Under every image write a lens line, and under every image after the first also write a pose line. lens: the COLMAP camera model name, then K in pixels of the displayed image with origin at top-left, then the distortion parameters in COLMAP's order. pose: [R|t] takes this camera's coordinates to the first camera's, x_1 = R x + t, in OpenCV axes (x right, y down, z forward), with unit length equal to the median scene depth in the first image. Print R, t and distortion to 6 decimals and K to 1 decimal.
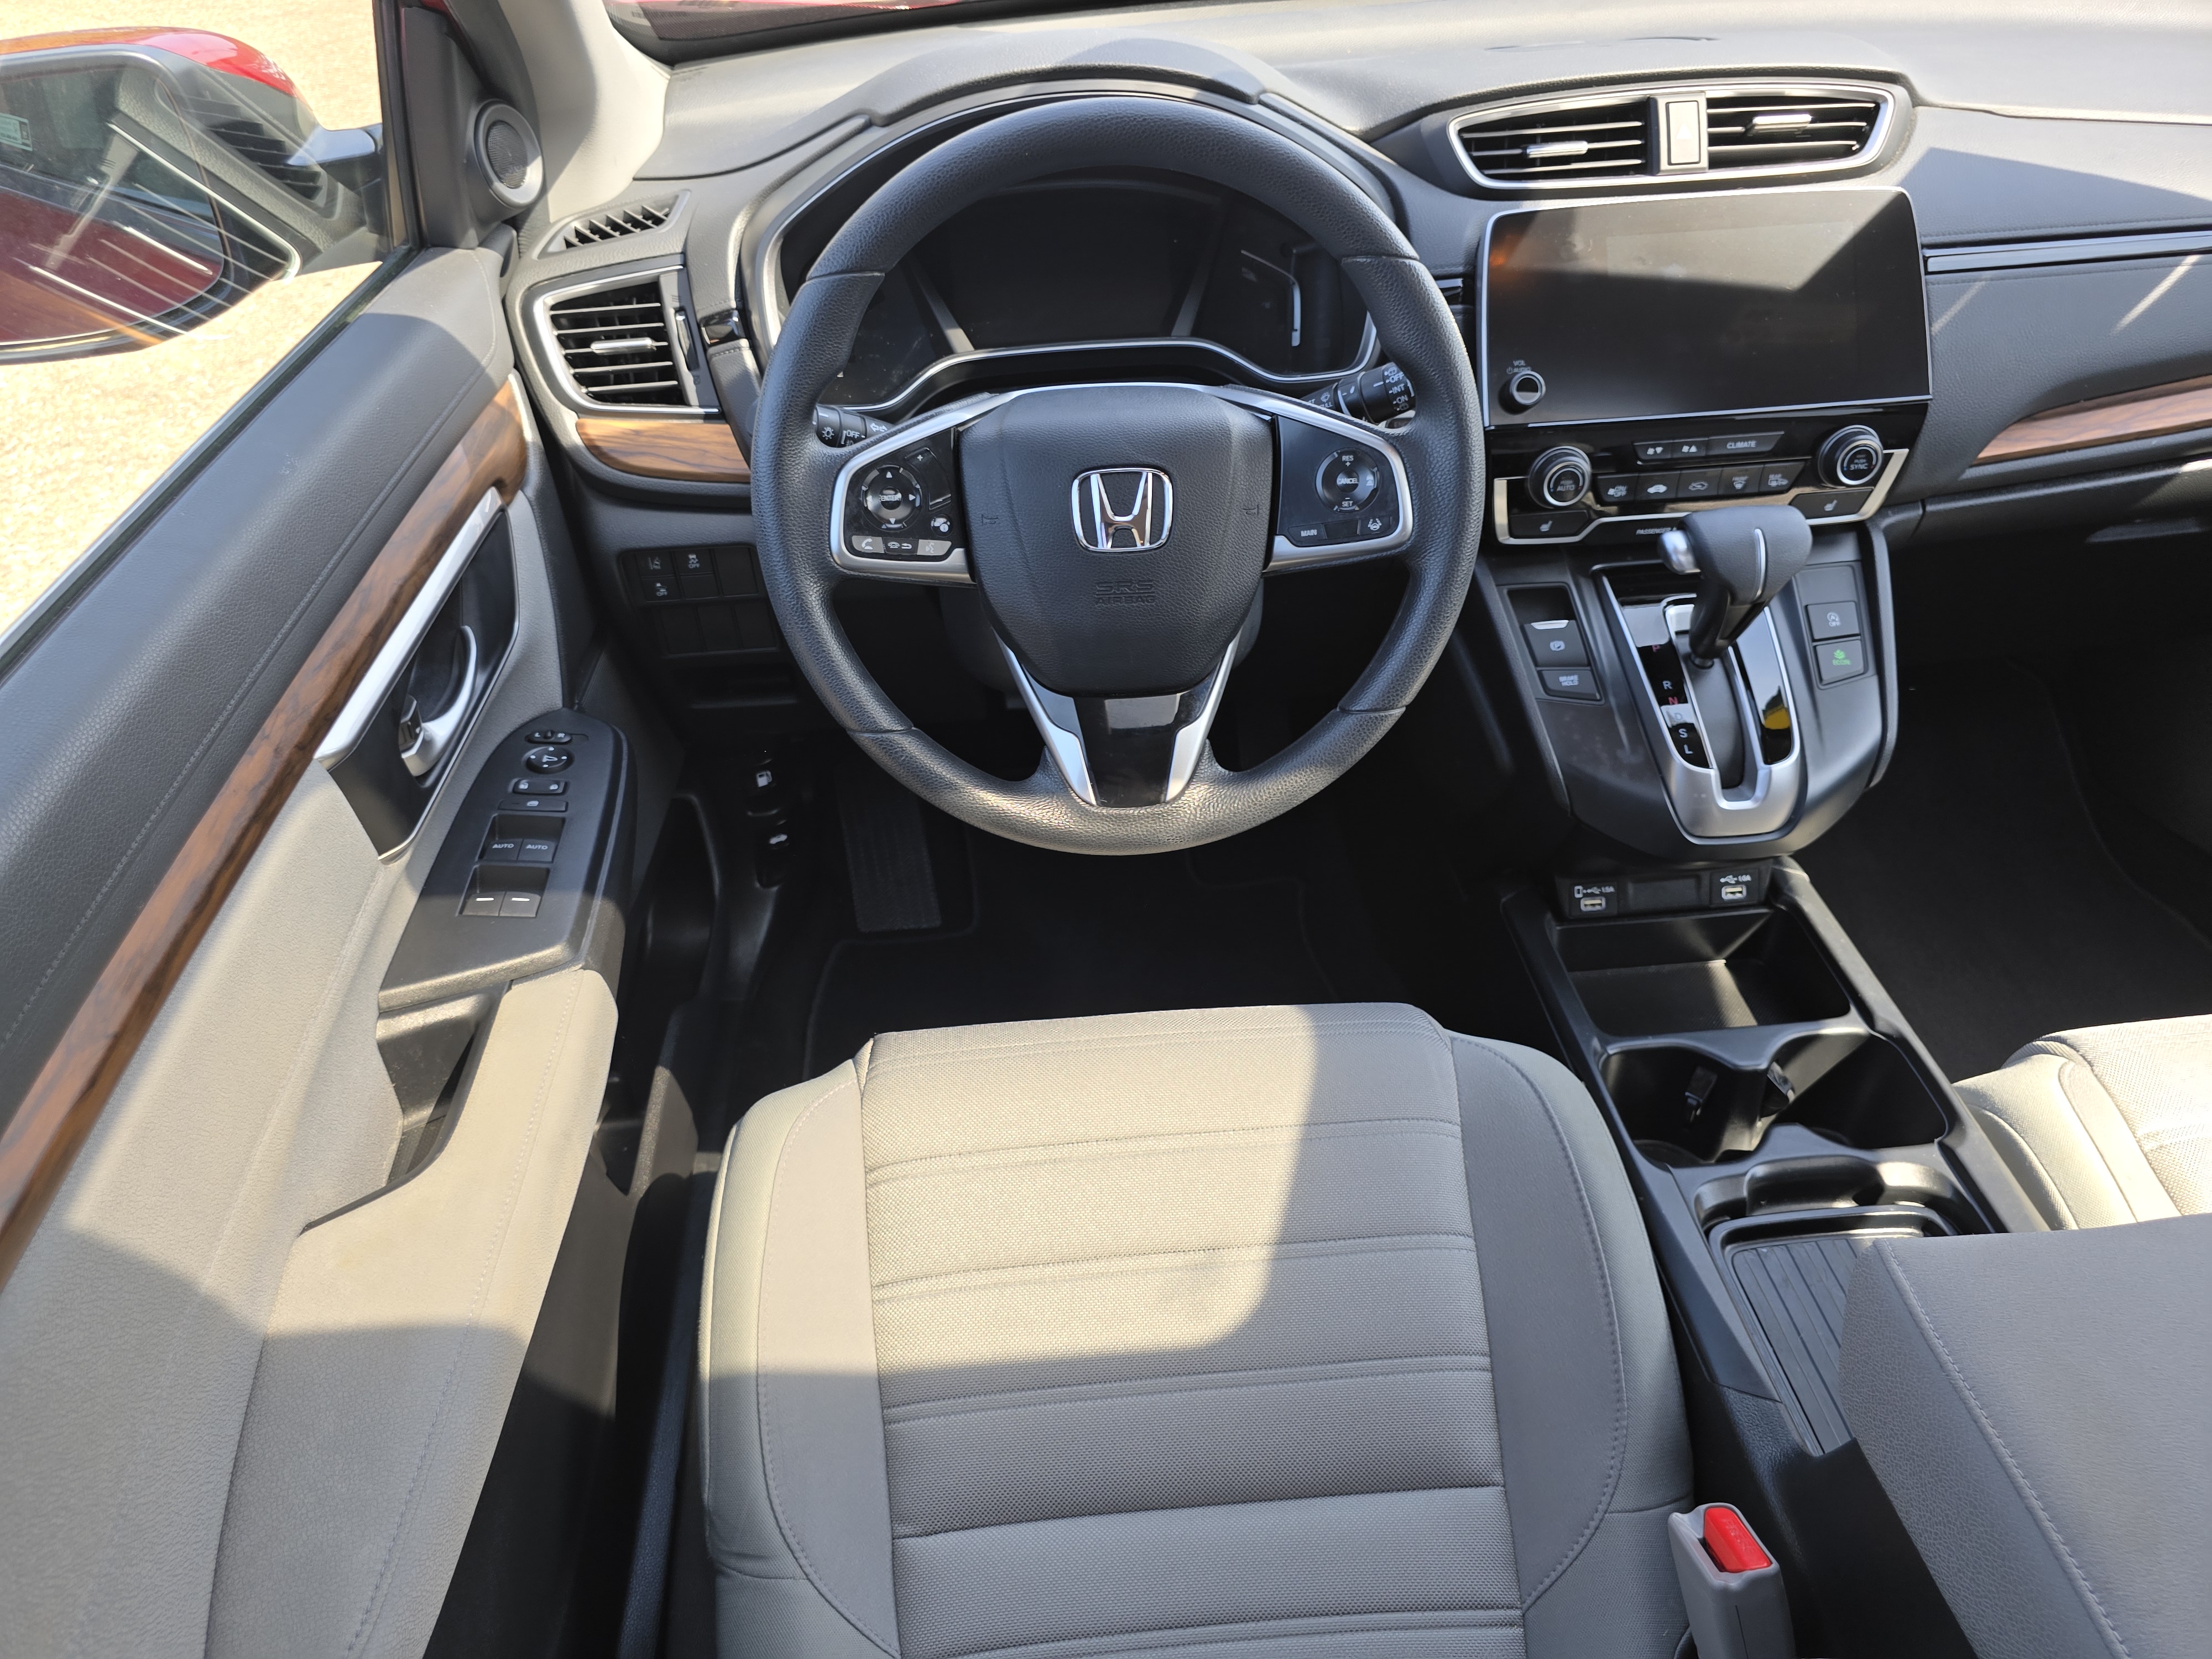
lens RADIAL K [[1487.8, 0, 1106.0], [0, 1487.8, 829.5], [0, 0, 1]] dist [0.040520, -0.027334]
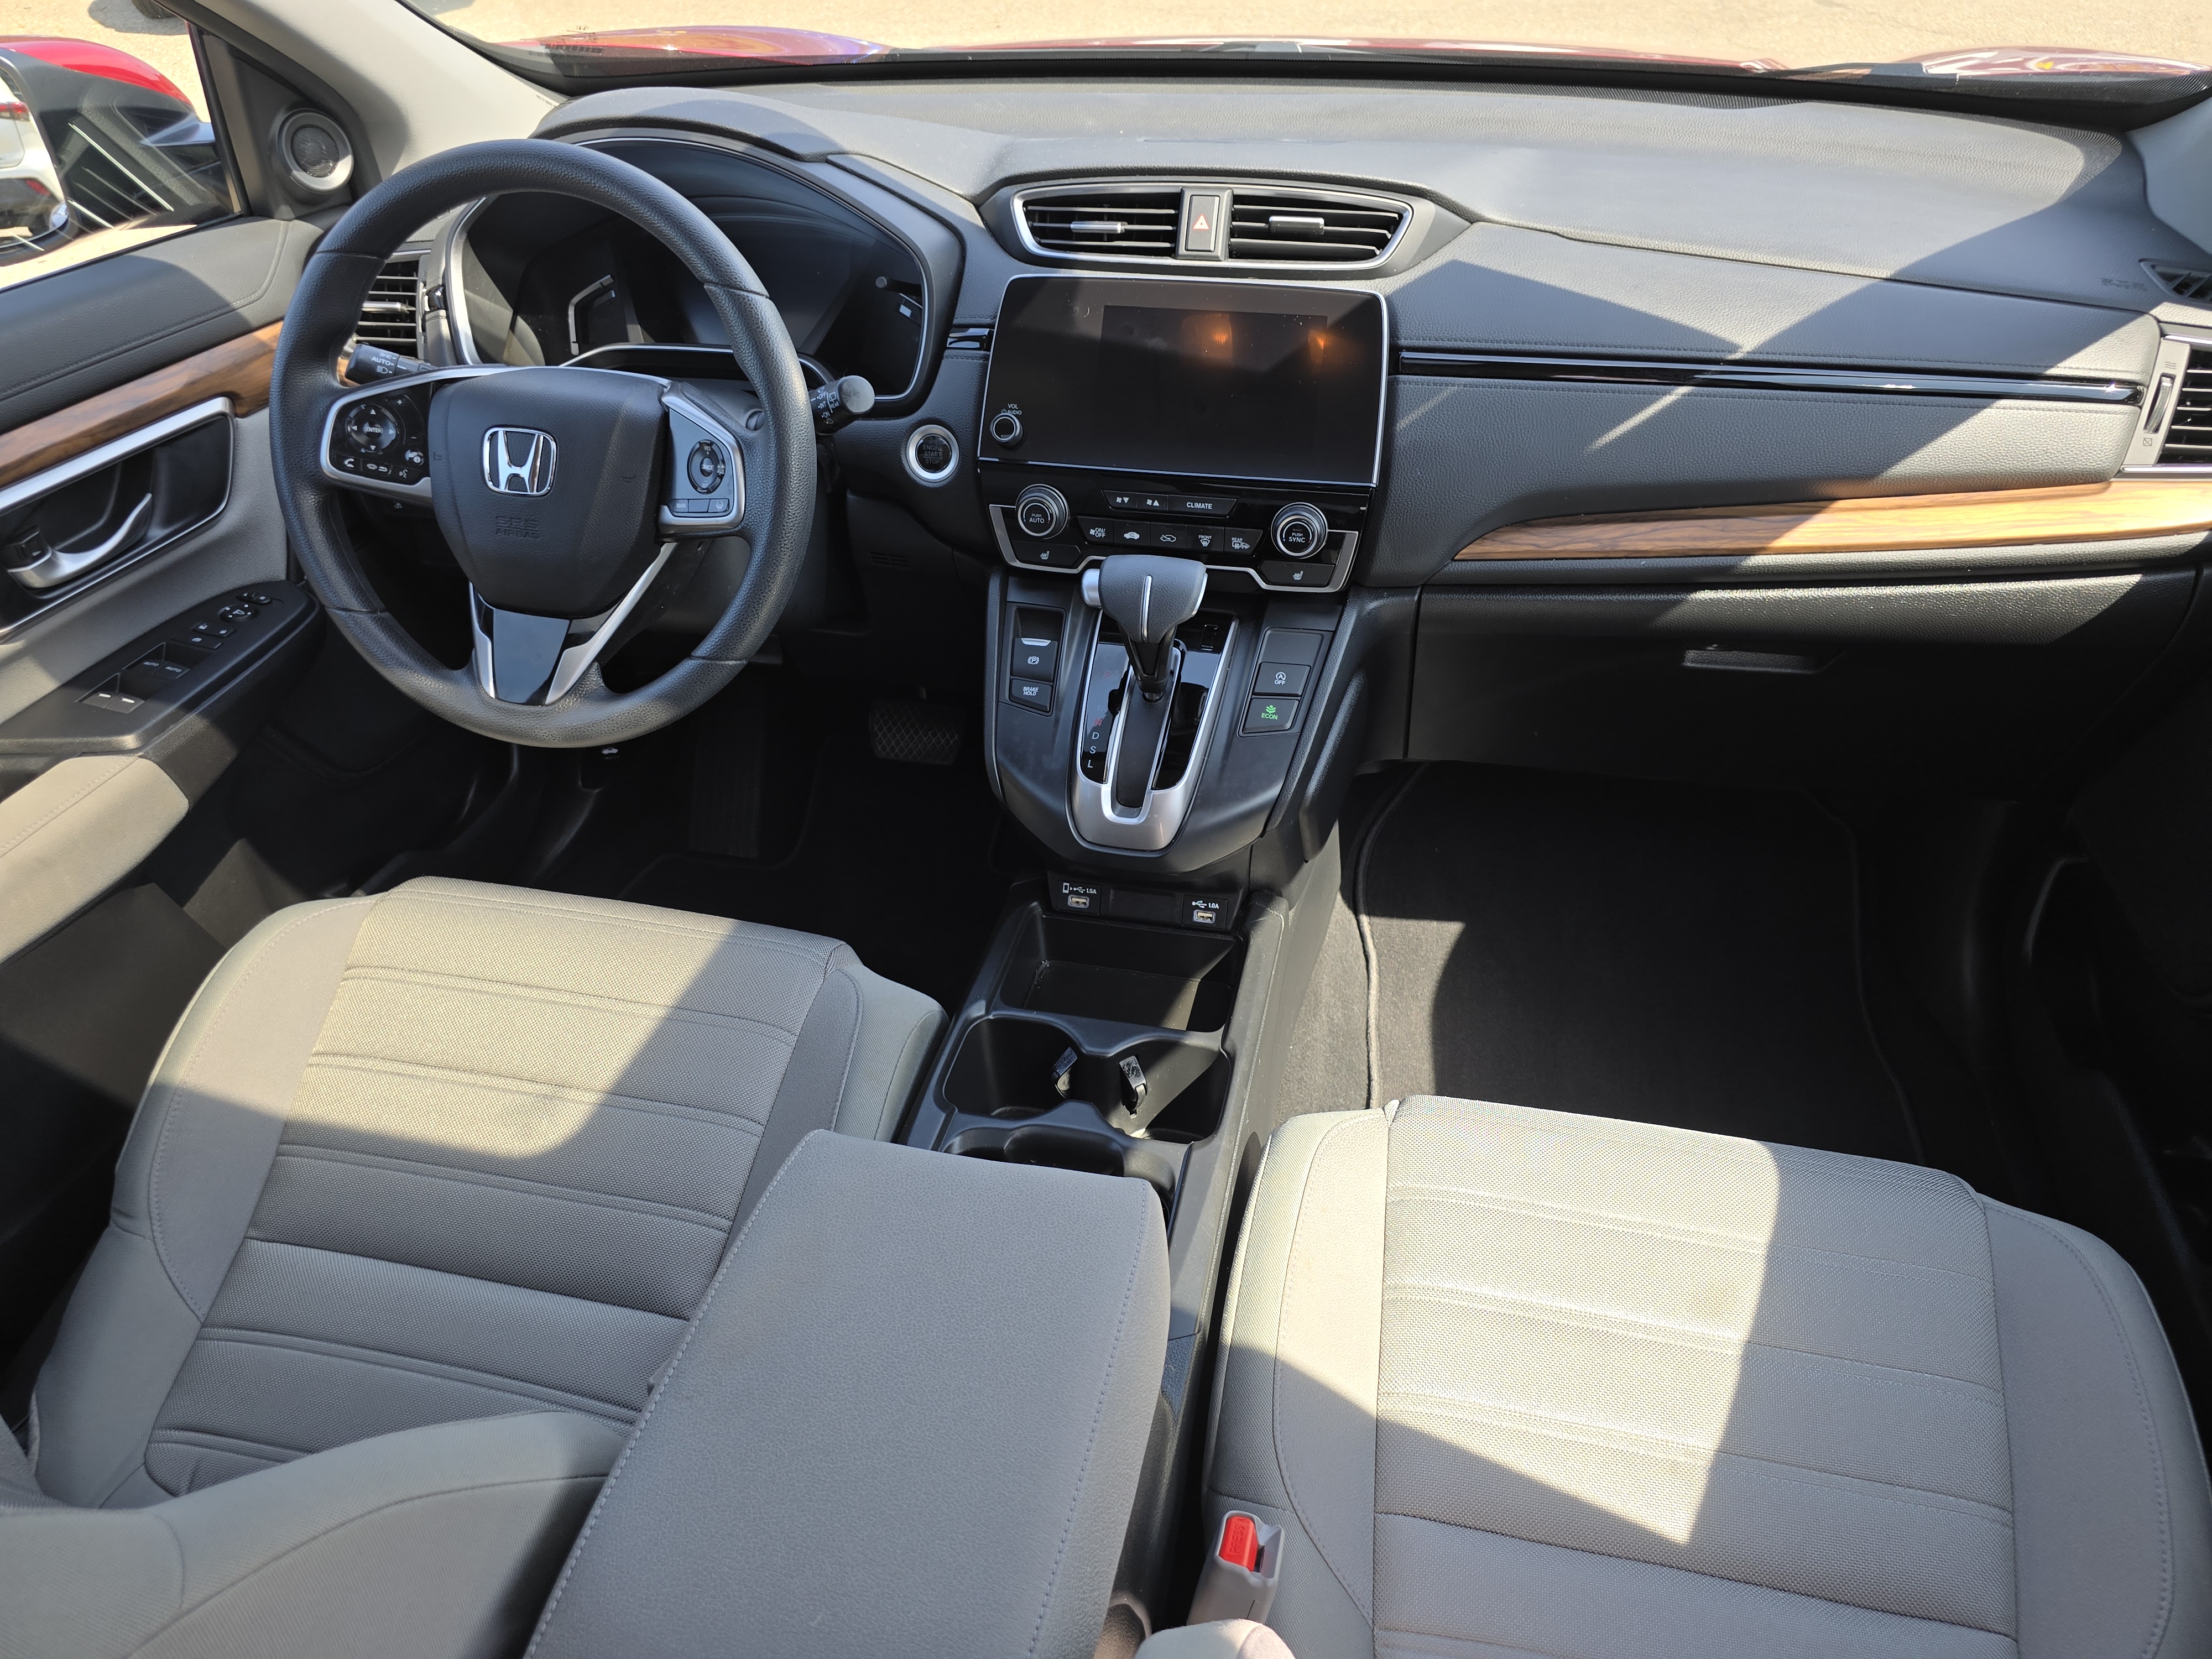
lens RADIAL K [[1456.7, 0, 1102.8], [0, 1456.7, 840.8], [0, 0, 1]] dist [0.084812, -0.083196]
pose [[0.954699, 0.187723, -0.230888, 0.645479], [-0.193102, 0.981178, -0.000711, 0.002662], [0.226409, 0.045263, 0.972980, -0.062701]]
